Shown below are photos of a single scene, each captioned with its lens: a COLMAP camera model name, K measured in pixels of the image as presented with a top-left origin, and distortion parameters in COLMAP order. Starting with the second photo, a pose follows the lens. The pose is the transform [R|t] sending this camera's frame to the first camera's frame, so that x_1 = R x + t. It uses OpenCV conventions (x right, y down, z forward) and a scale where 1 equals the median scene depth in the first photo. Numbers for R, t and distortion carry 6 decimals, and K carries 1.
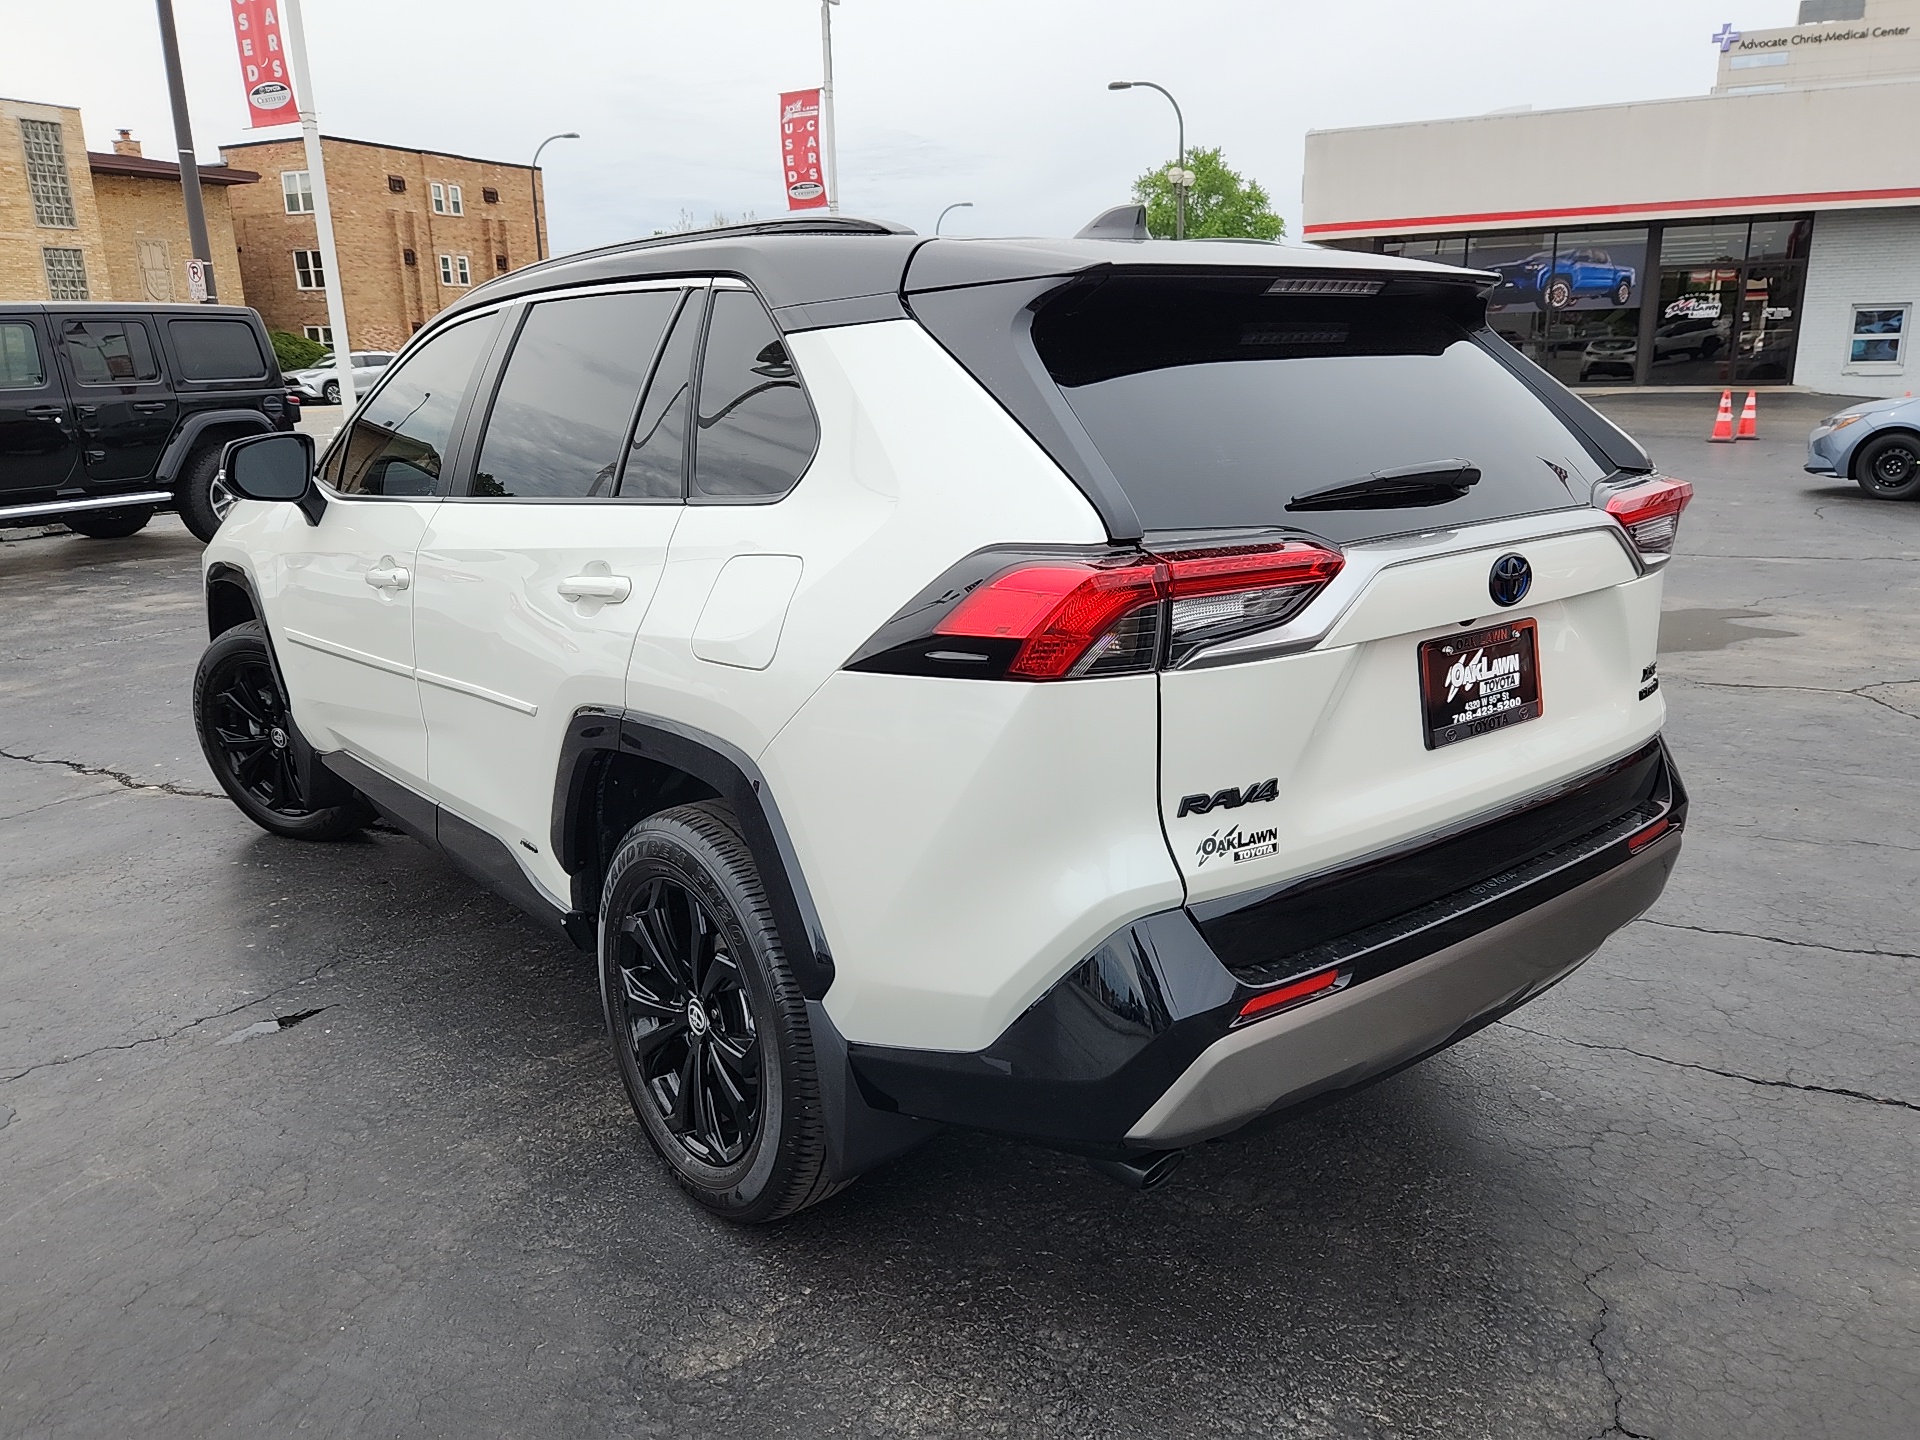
lens RADIAL K [[1420.9, 0, 960.0], [0, 1420.9, 720.0], [0, 0, 1]] dist [0.068073, -0.052536]
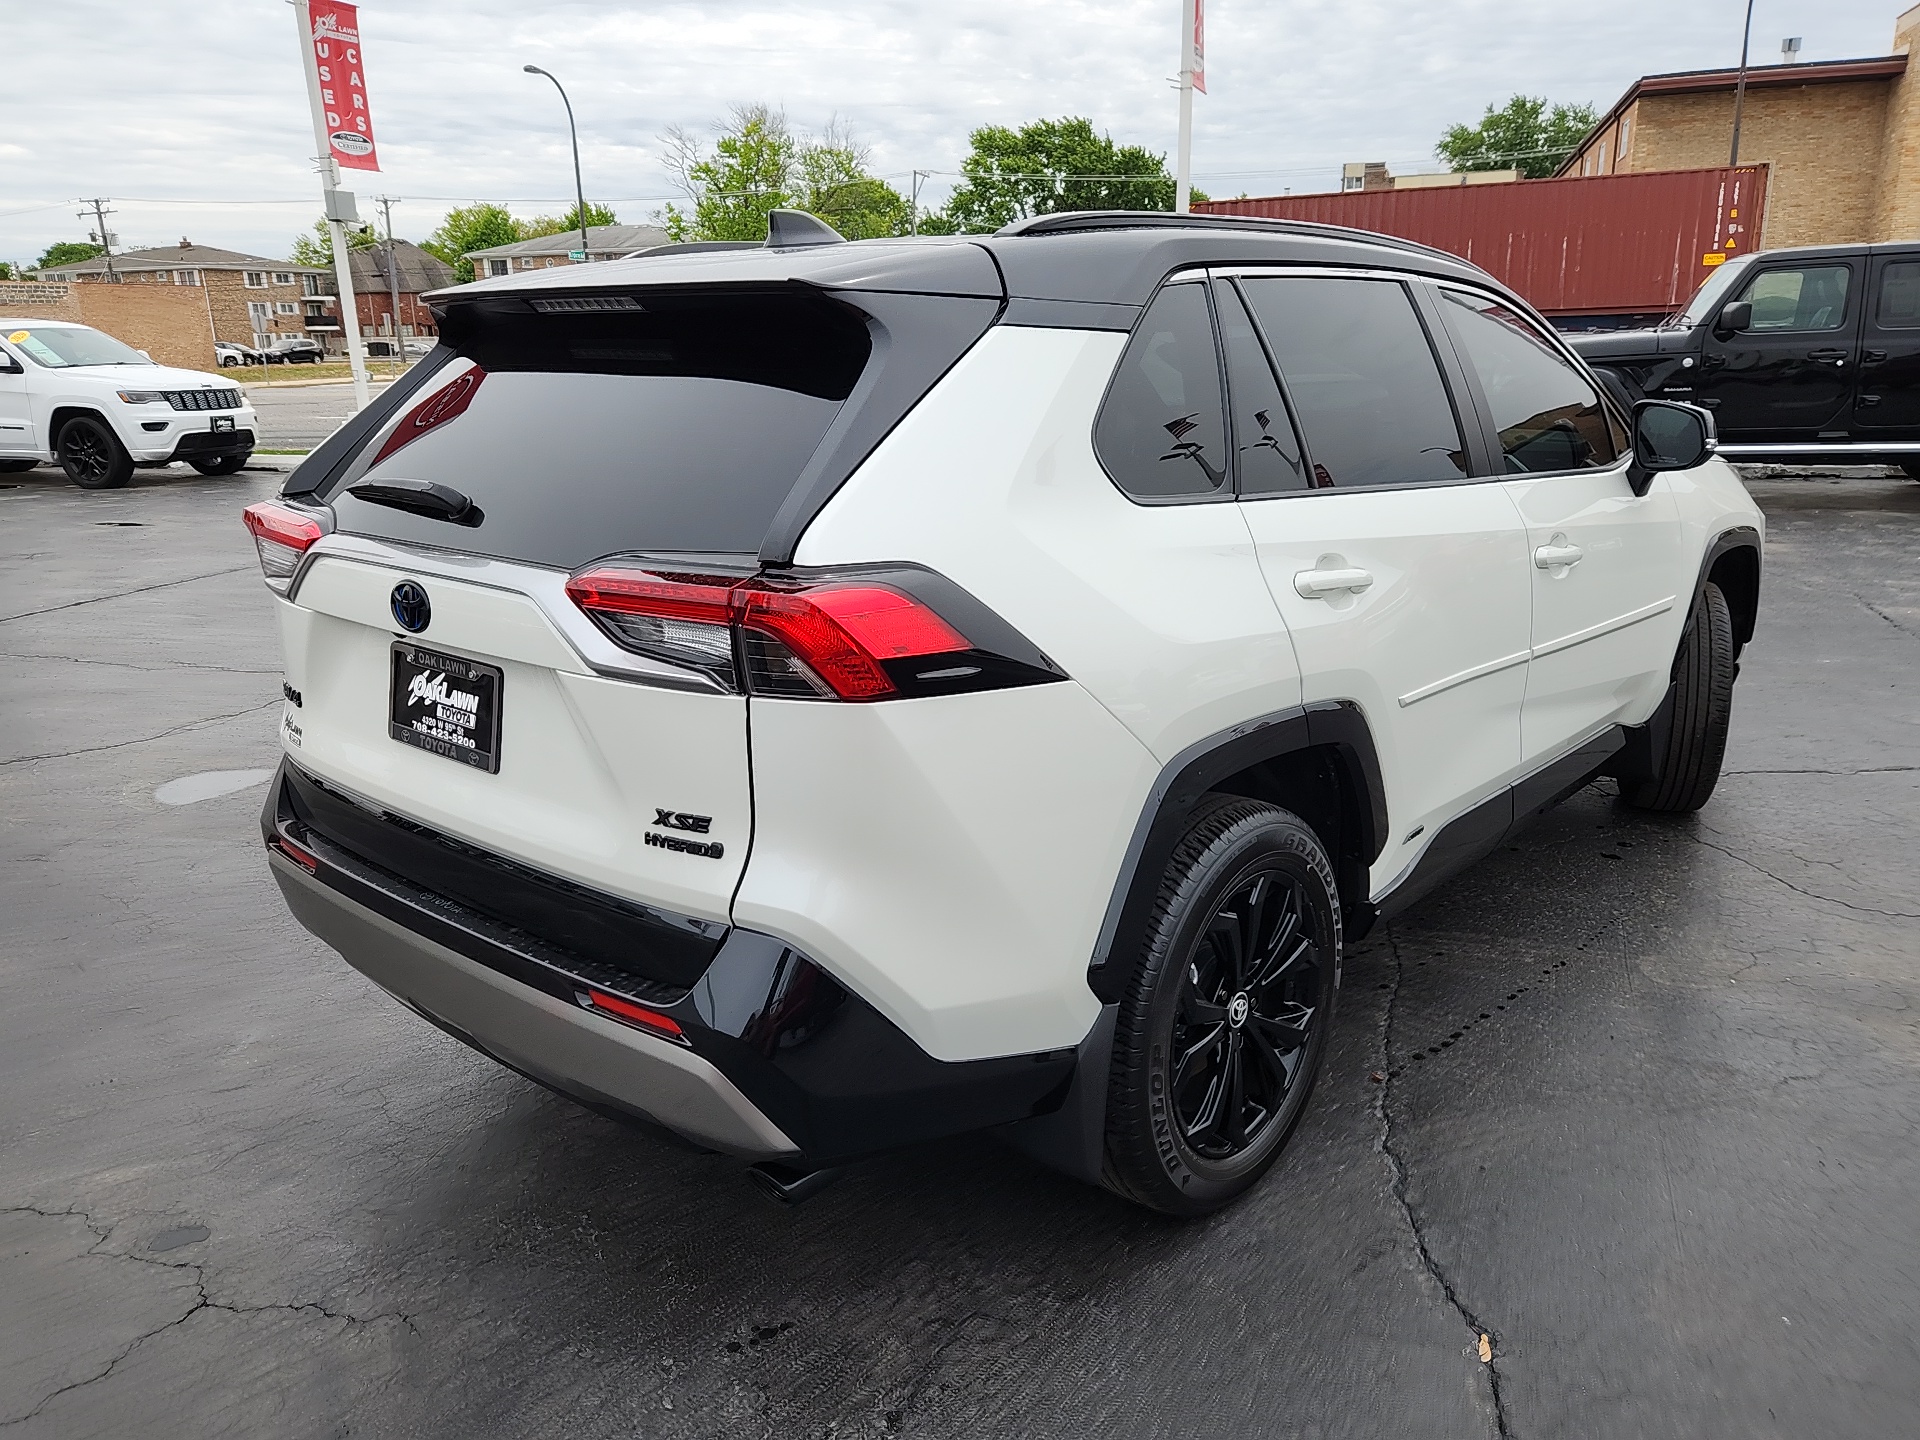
lens RADIAL K [[1420.9, 0, 960.0], [0, 1420.9, 720.0], [0, 0, 1]] dist [0.068073, -0.052536]
pose [[0.177084, 0.280134, -0.943486, 1.380966], [-0.231392, 0.943616, 0.236742, -0.339402], [0.956608, 0.176392, 0.231920, 1.111960]]
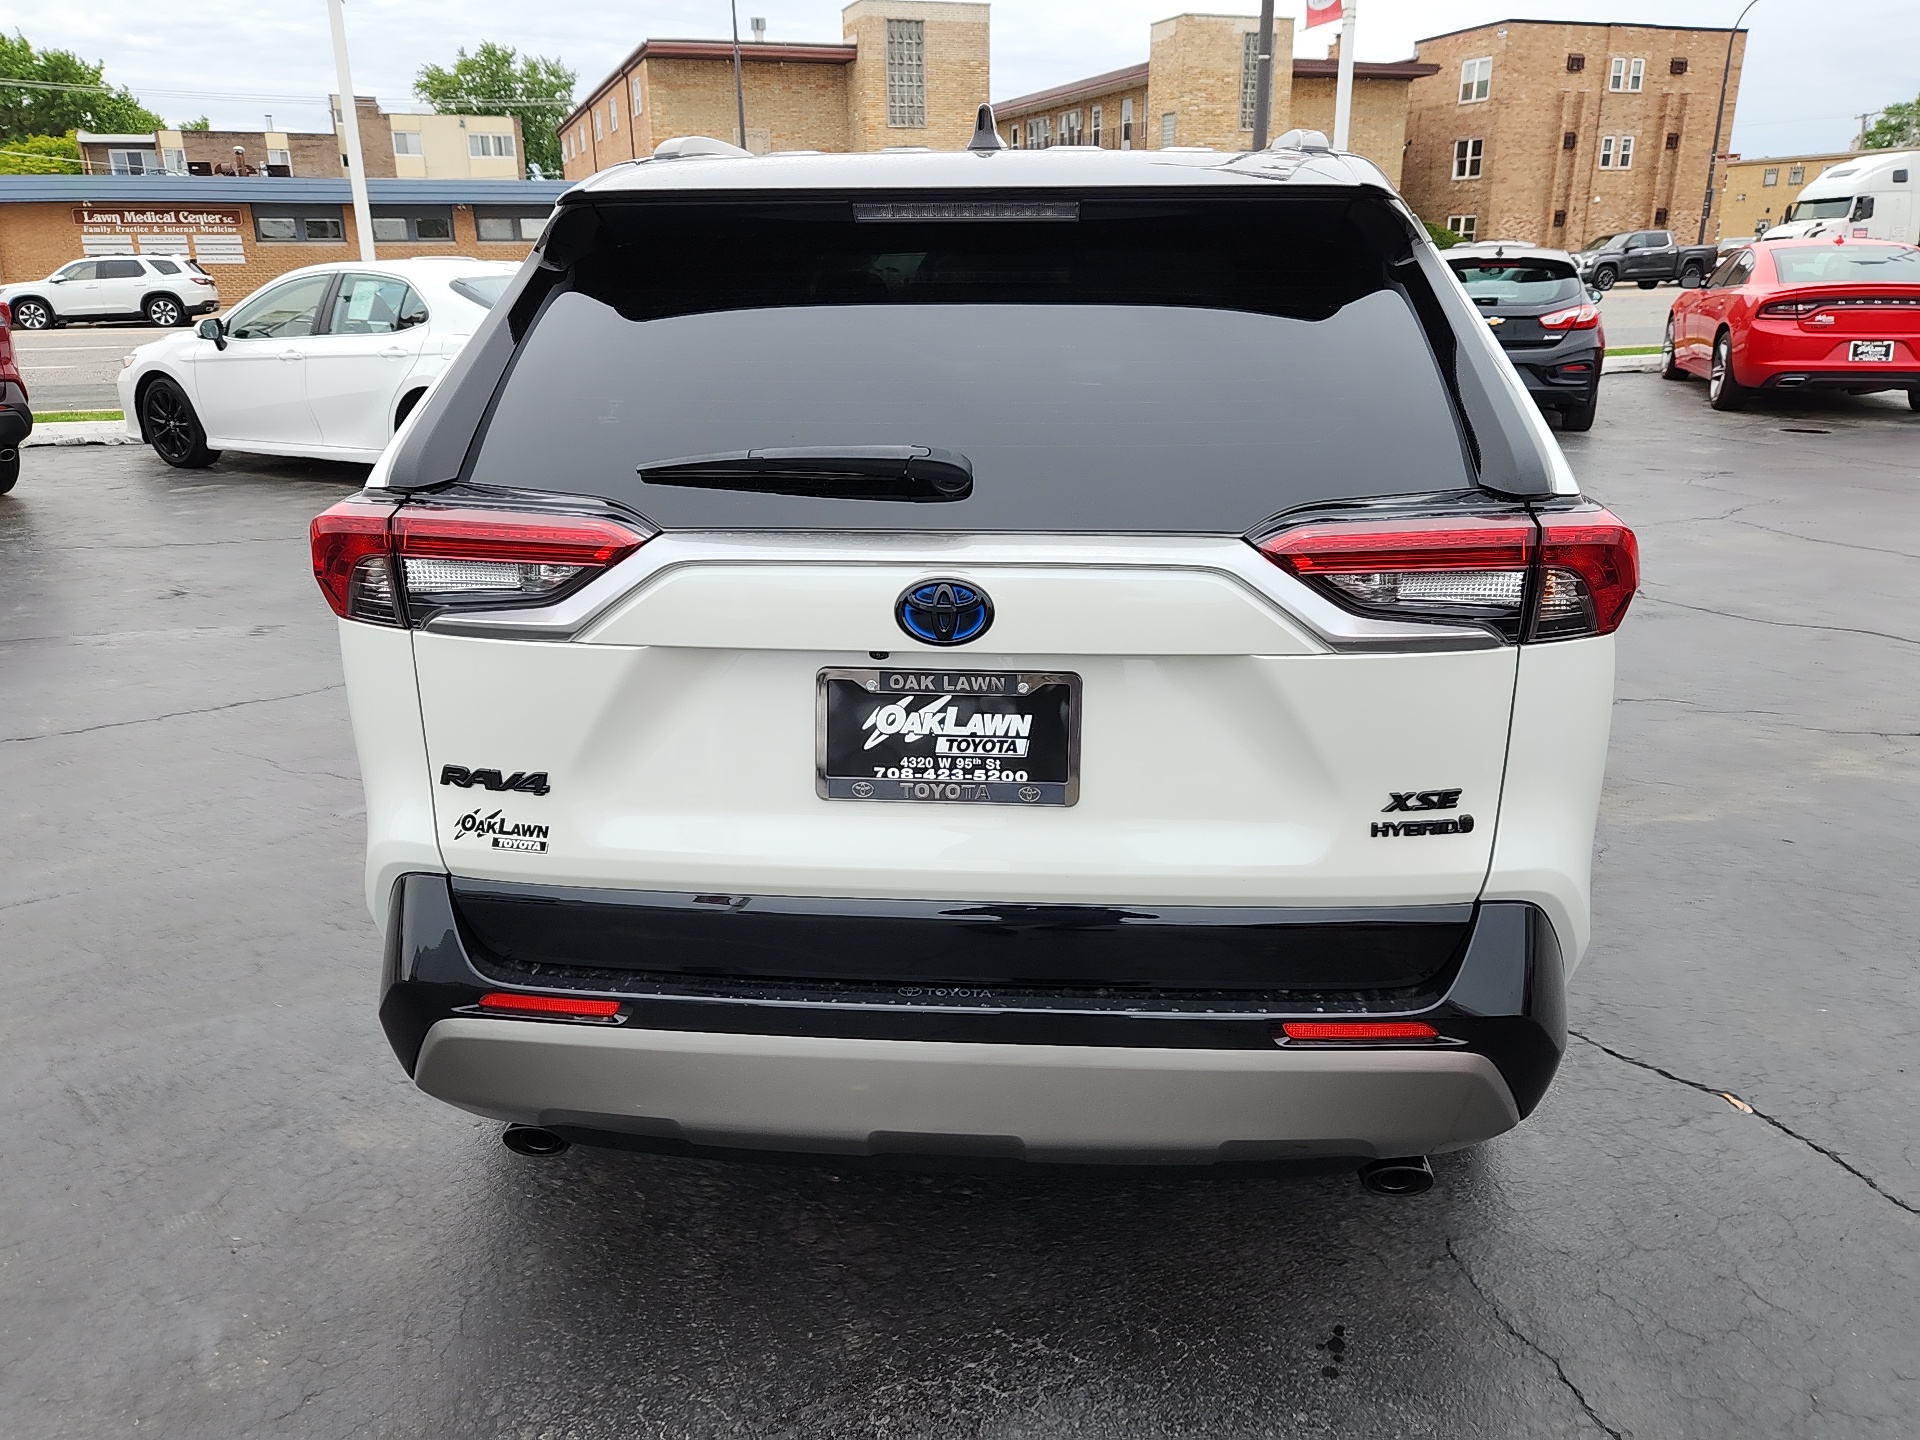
lens RADIAL K [[1420.9, 0, 960.0], [0, 1420.9, 720.0], [0, 0, 1]] dist [0.068073, -0.052536]
pose [[0.729980, 0.225724, -0.645118, 0.860711], [-0.179652, 0.974068, 0.137537, -0.142395], [0.659435, 0.015497, 0.751602, 0.424507]]
